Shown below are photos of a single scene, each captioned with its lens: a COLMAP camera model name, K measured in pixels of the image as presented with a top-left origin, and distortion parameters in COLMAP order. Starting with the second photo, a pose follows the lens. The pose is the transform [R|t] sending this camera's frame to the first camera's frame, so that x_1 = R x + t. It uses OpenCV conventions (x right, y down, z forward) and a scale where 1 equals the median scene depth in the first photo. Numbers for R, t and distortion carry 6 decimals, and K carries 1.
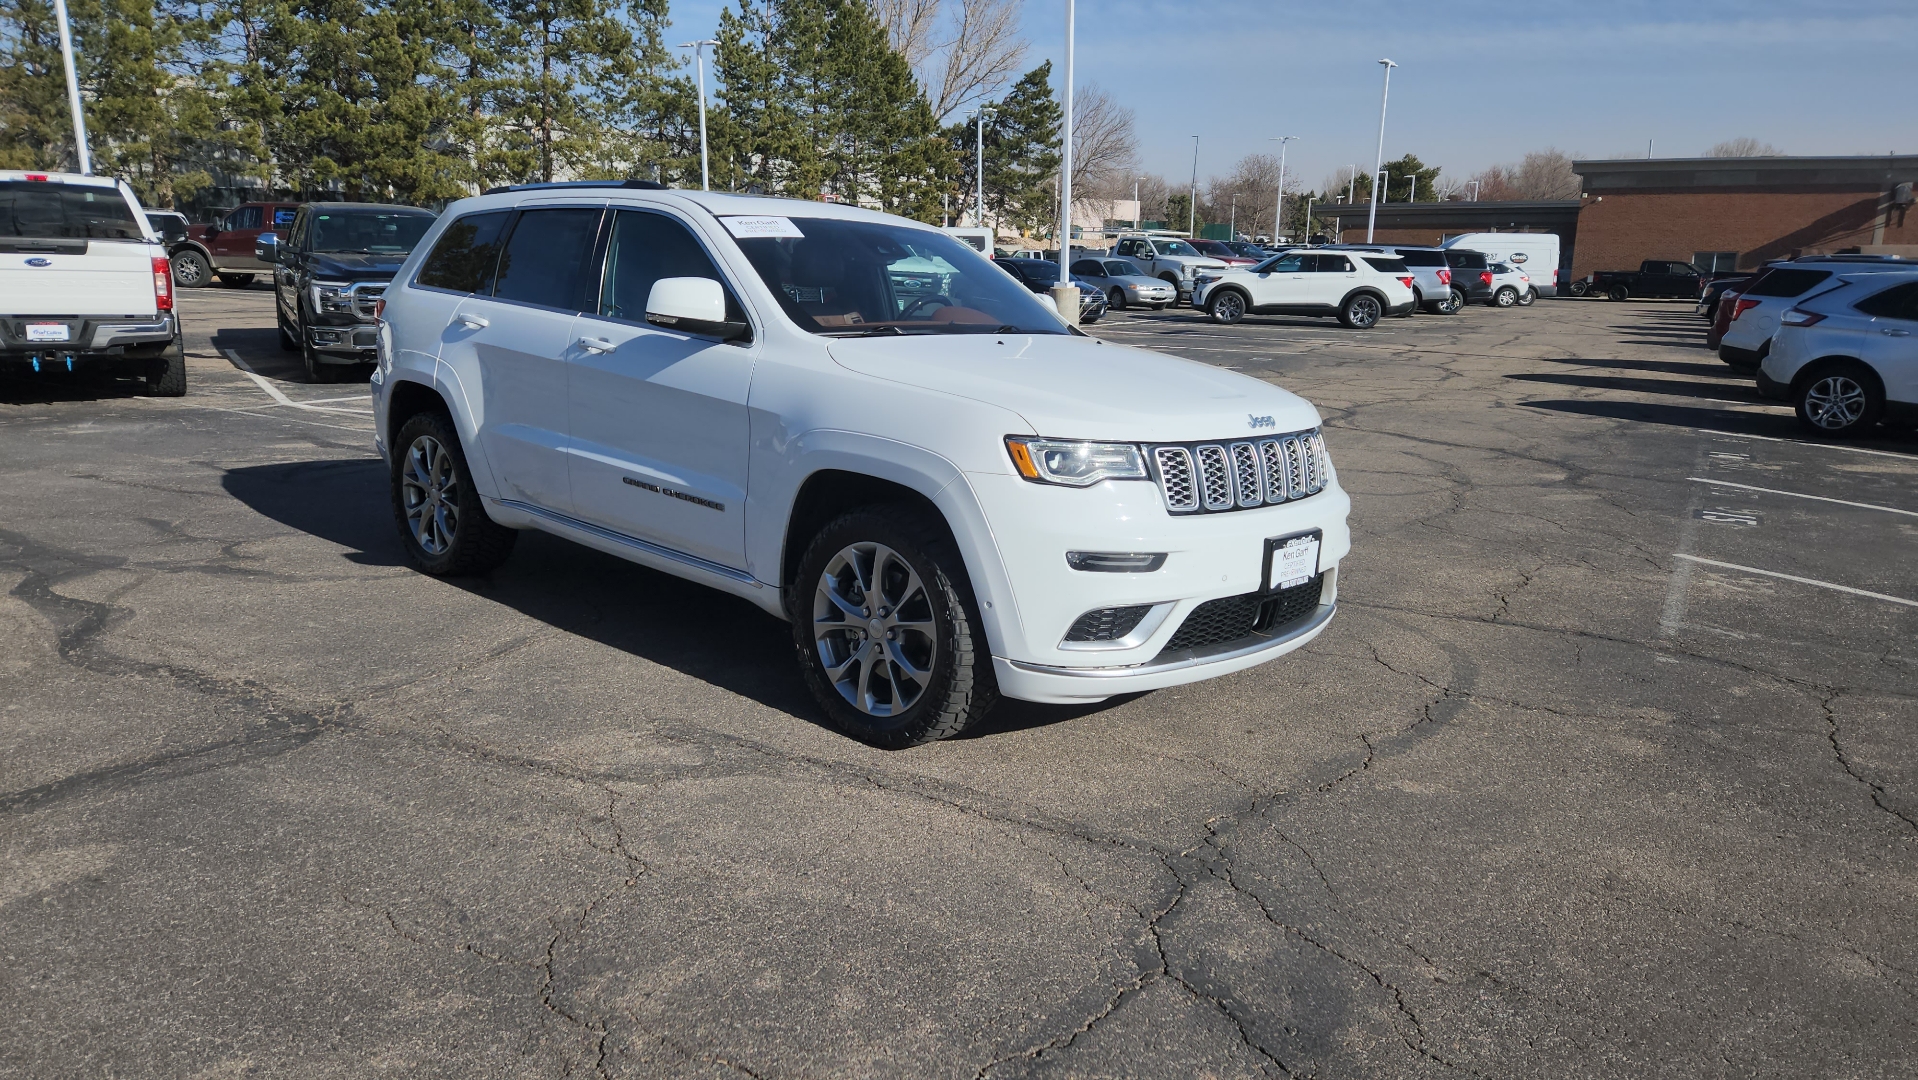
lens RADIAL K [[1276.8, 0, 945.8], [0, 1276.8, 539.9], [0, 0, 1]] dist [0.072288, -0.054025]
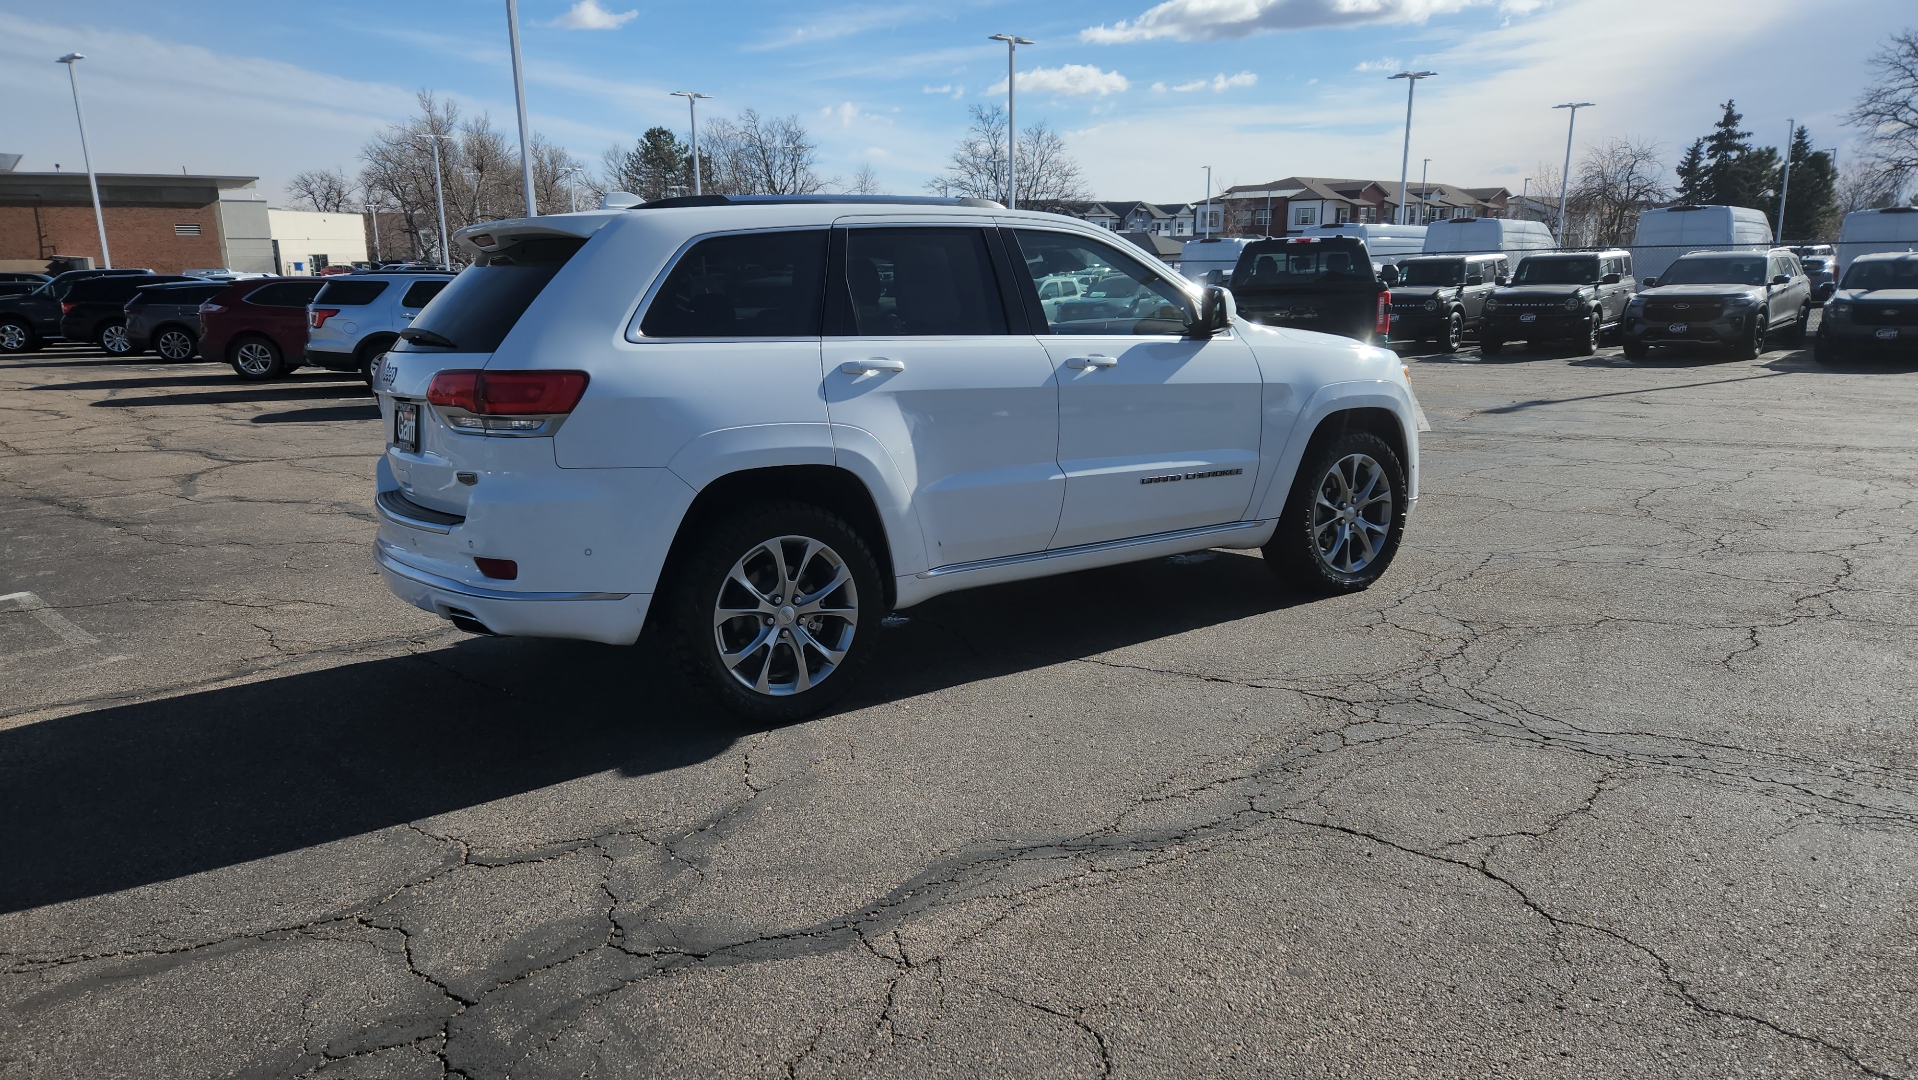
lens RADIAL K [[1273.0, 0, 922.0], [0, 1273.0, 558.5], [0, 0, 1]] dist [0.068567, -0.048023]
pose [[0.221586, -0.237759, 0.945711, -0.988404], [0.235228, 0.954214, 0.184781, -0.169643], [-0.946344, 0.181513, 0.267368, 0.676992]]
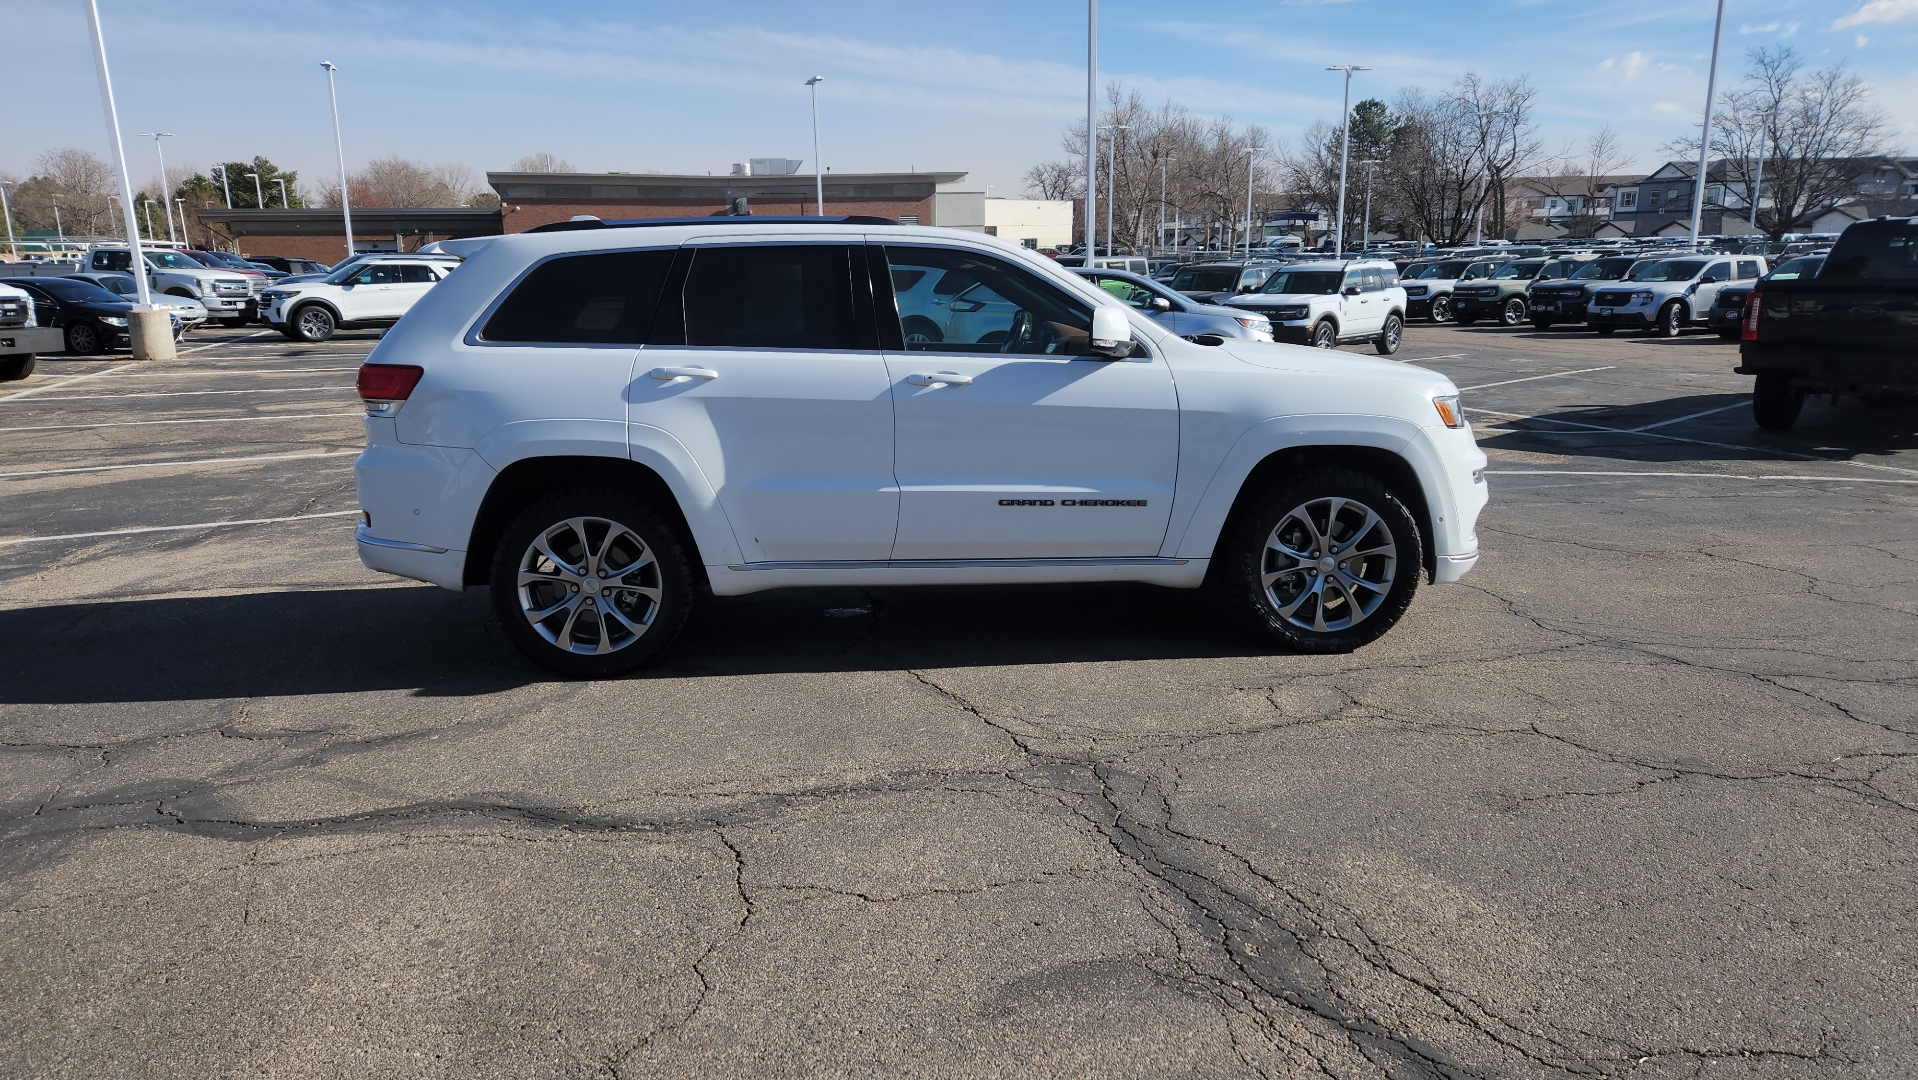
lens RADIAL K [[1276.8, 0, 925.7], [0, 1276.8, 544.8], [0, 0, 1]] dist [0.072288, -0.054025]
pose [[0.682215, -0.187334, 0.706745, -0.781407], [0.187305, 0.979142, 0.078732, -0.080367], [-0.706753, 0.078664, 0.703074, 0.232081]]
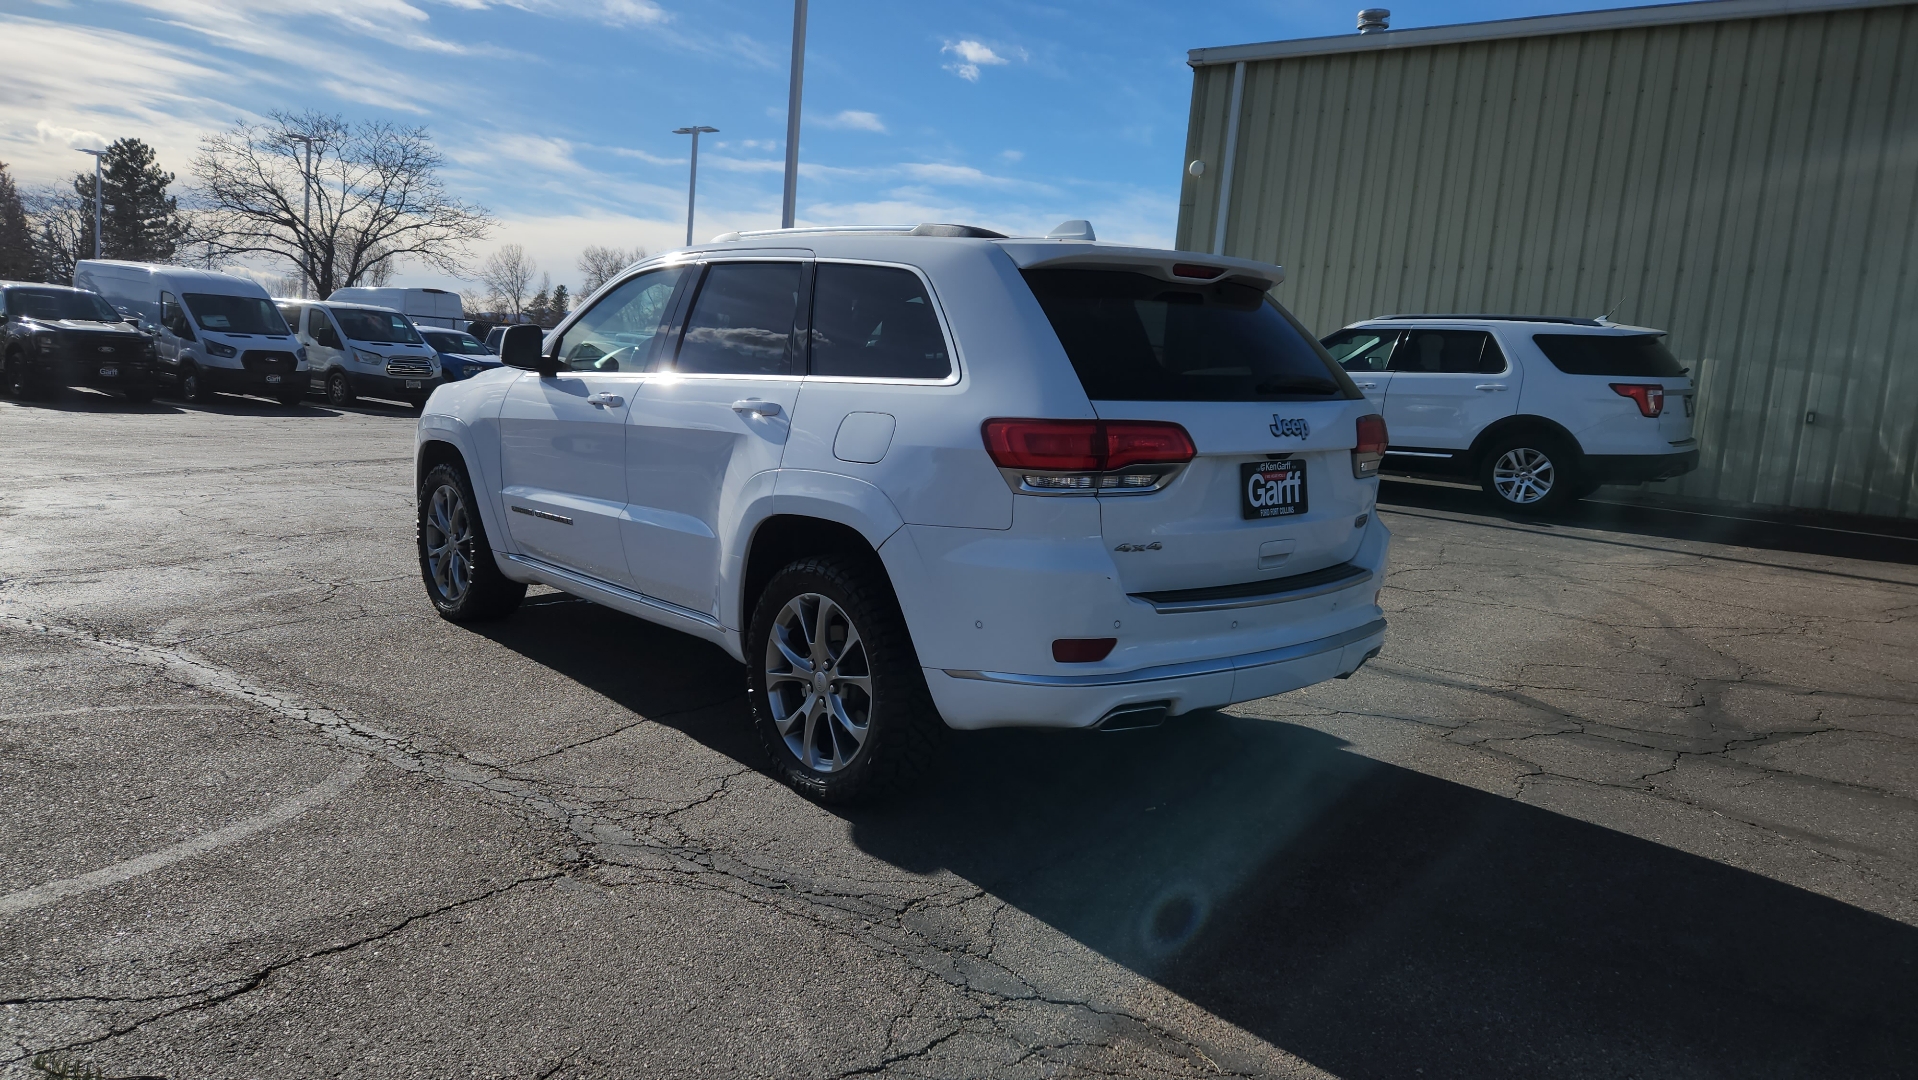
lens RADIAL K [[1278.9, 0, 917.9], [0, 1278.9, 526.4], [0, 0, 1]] dist [0.072272, -0.054614]
pose [[-0.990617, -0.099396, 0.093798, -0.271117], [-0.062319, 0.939349, 0.337253, -0.345563], [-0.121630, 0.328243, -0.936730, 1.687165]]
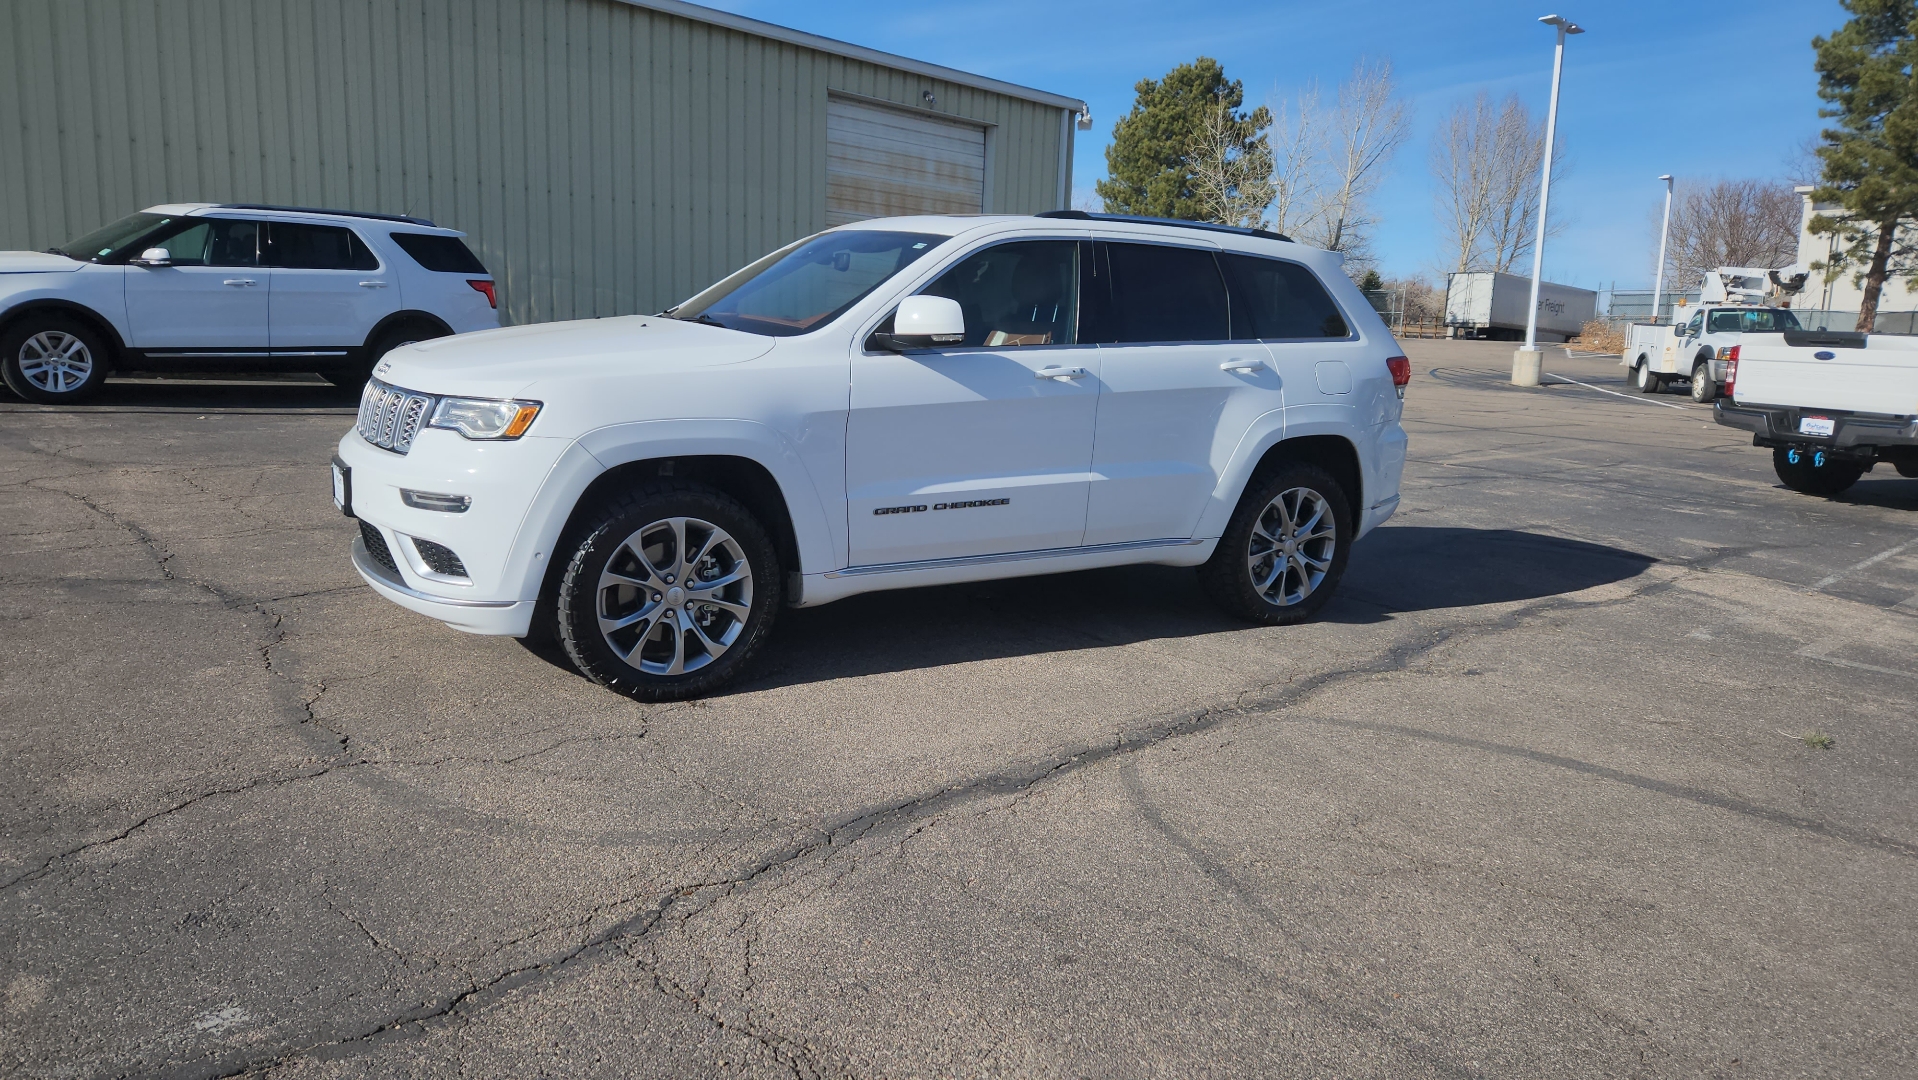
lens RADIAL K [[1278.7, 0, 930.9], [0, 1278.7, 549.9], [0, 0, 1]] dist [0.074948, -0.058786]
pose [[-0.269806, 0.134155, -0.953524, 0.775845], [-0.249616, 0.946652, 0.203819, -0.185682], [0.929998, 0.293006, -0.221925, 1.105442]]
